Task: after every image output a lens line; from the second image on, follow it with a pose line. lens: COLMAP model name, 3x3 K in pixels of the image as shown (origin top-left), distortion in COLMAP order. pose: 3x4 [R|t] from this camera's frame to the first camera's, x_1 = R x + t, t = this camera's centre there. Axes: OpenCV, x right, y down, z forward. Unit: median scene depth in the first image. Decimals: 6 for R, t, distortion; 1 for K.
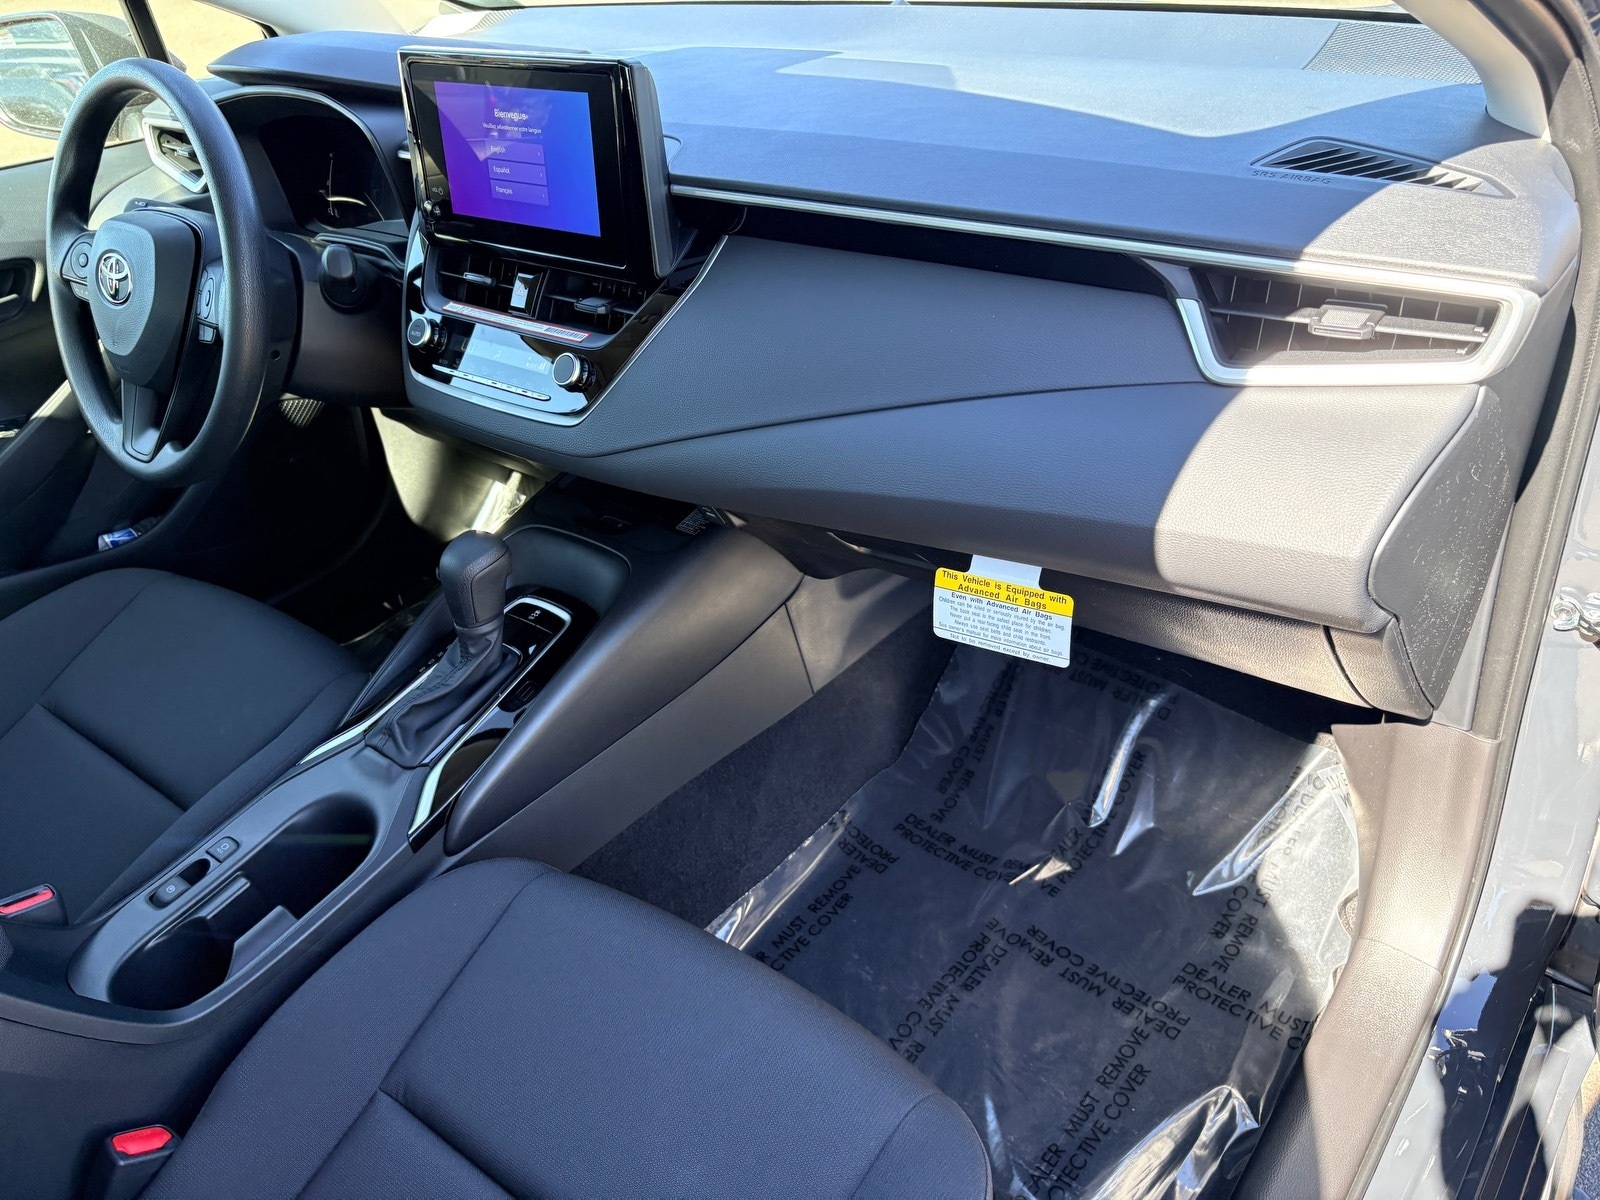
lens RADIAL K [[1219.4, 0, 820.4], [0, 1219.4, 608.8], [0, 0, 1]] dist [0.058085, -0.081999]
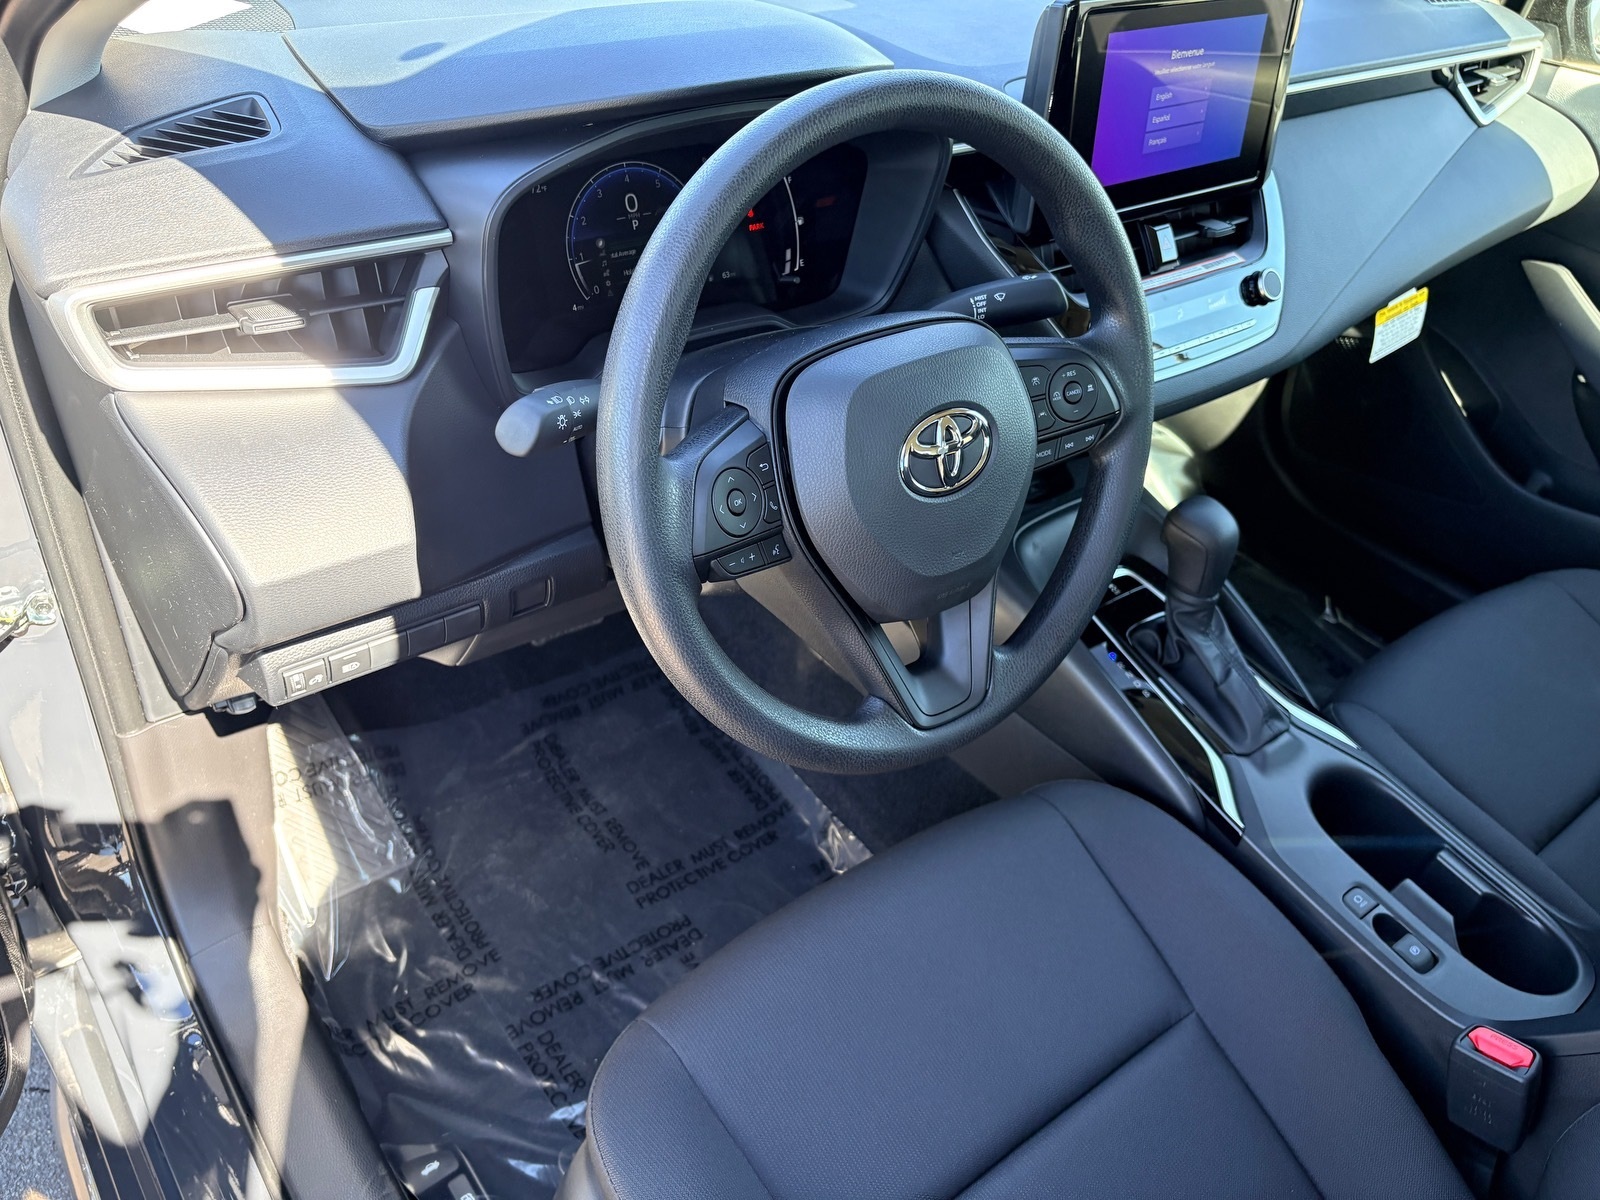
lens RADIAL K [[1230.3, 0, 791.5], [0, 1230.3, 610.7], [0, 0, 1]] dist [0.002237, -0.005436]
pose [[0.243232, -0.508413, 0.826047, -1.383996], [0.443361, 0.815727, 0.371512, -0.566863], [-0.862710, 0.275873, 0.423821, 1.033054]]
